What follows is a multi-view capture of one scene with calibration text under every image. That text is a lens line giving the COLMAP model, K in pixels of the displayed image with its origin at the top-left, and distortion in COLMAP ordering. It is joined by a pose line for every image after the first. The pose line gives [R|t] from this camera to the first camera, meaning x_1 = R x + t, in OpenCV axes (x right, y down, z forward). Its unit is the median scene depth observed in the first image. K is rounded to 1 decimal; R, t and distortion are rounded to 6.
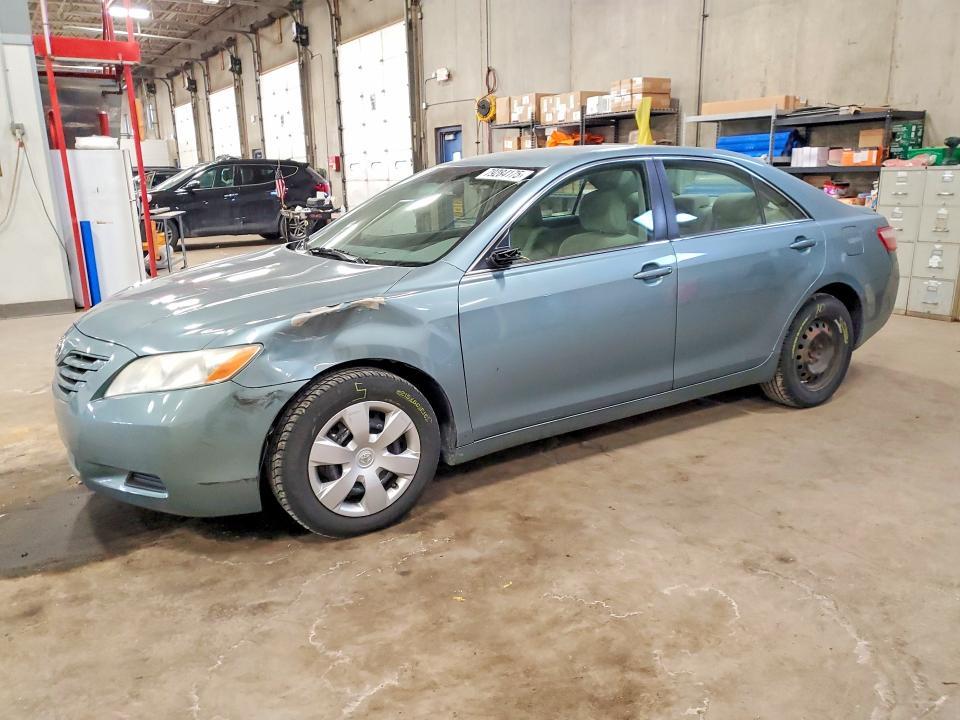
lens RADIAL K [[732.0, 0, 474.4], [0, 732.0, 355.5], [0, 0, 1]] dist [0.013881, -0.000506]
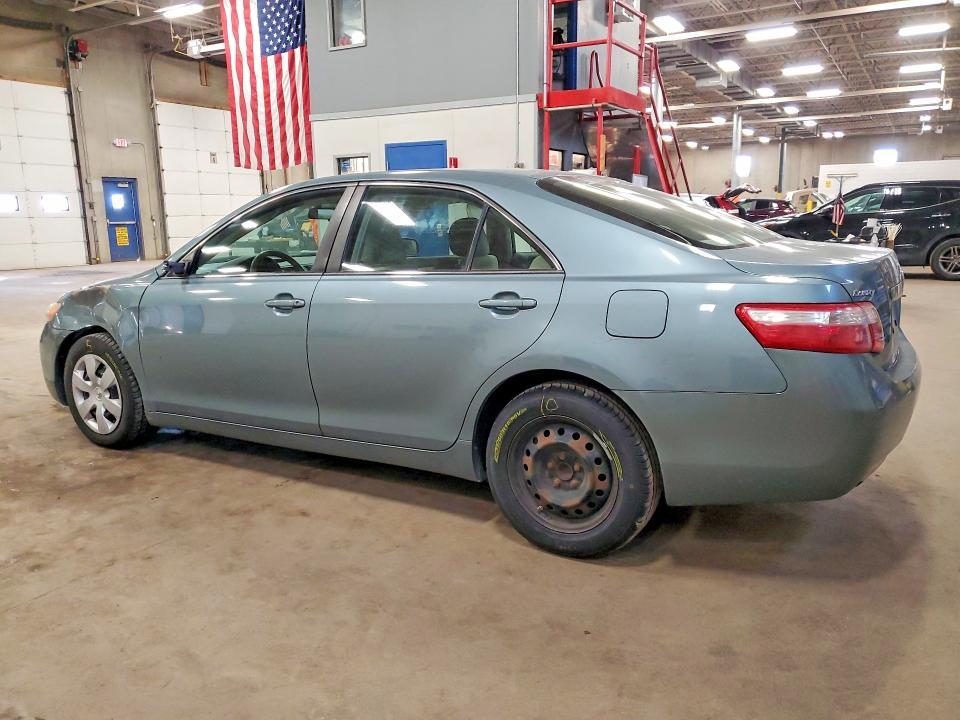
lens RADIAL K [[732.0, 0, 478.3], [0, 732.0, 360.1], [0, 0, 1]] dist [0.013881, -0.000506]
pose [[0.475126, 0.184688, -0.860317, 0.430035], [-0.206515, 0.973820, 0.095002, -0.065339], [0.855340, 0.132531, 0.500828, 0.267054]]
